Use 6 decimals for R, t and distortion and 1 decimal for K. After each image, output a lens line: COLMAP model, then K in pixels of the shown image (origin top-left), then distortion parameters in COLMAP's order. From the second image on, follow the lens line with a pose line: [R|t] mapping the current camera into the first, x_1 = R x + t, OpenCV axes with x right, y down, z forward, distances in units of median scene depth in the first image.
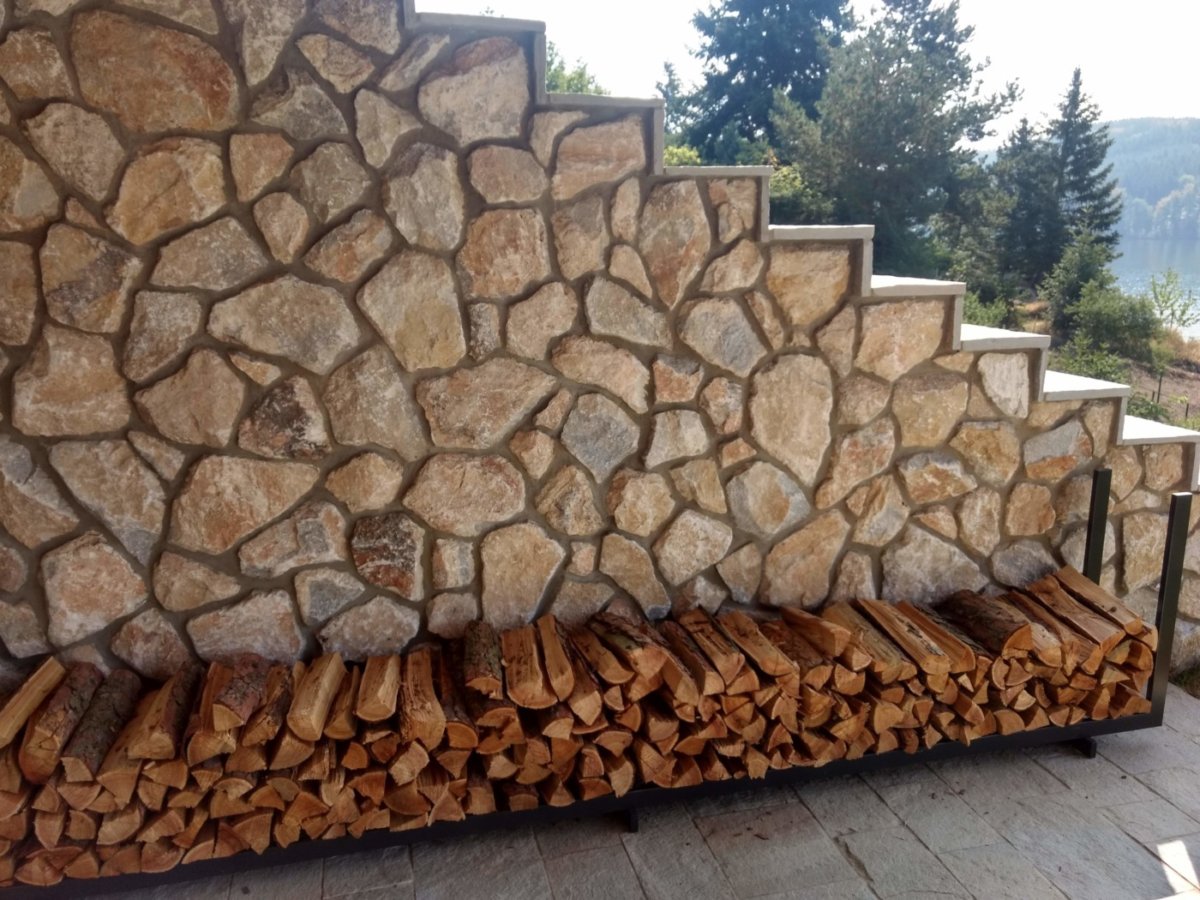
lens RADIAL K [[953.7, 0, 607.7], [0, 953.7, 452.3], [0, 0, 1]] dist [0.019110, 0.015295]
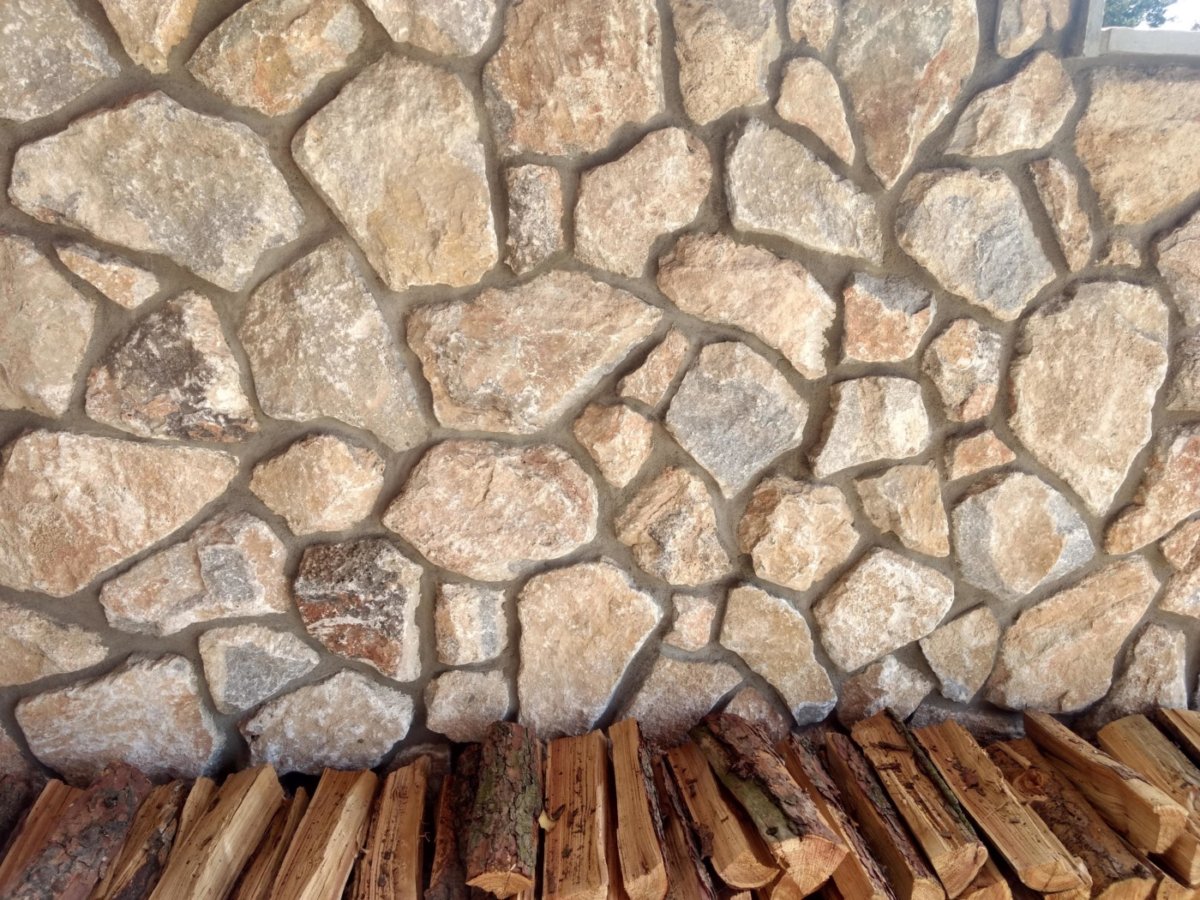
lens RADIAL K [[953.7, 0, 592.6], [0, 953.7, 452.9], [0, 0, 1]] dist [0.019110, 0.015295]
pose [[0.991541, 0.057977, -0.116128, -0.026565], [-0.046076, 0.993648, 0.102672, -0.052374], [0.121343, -0.096453, 0.987913, 0.453263]]
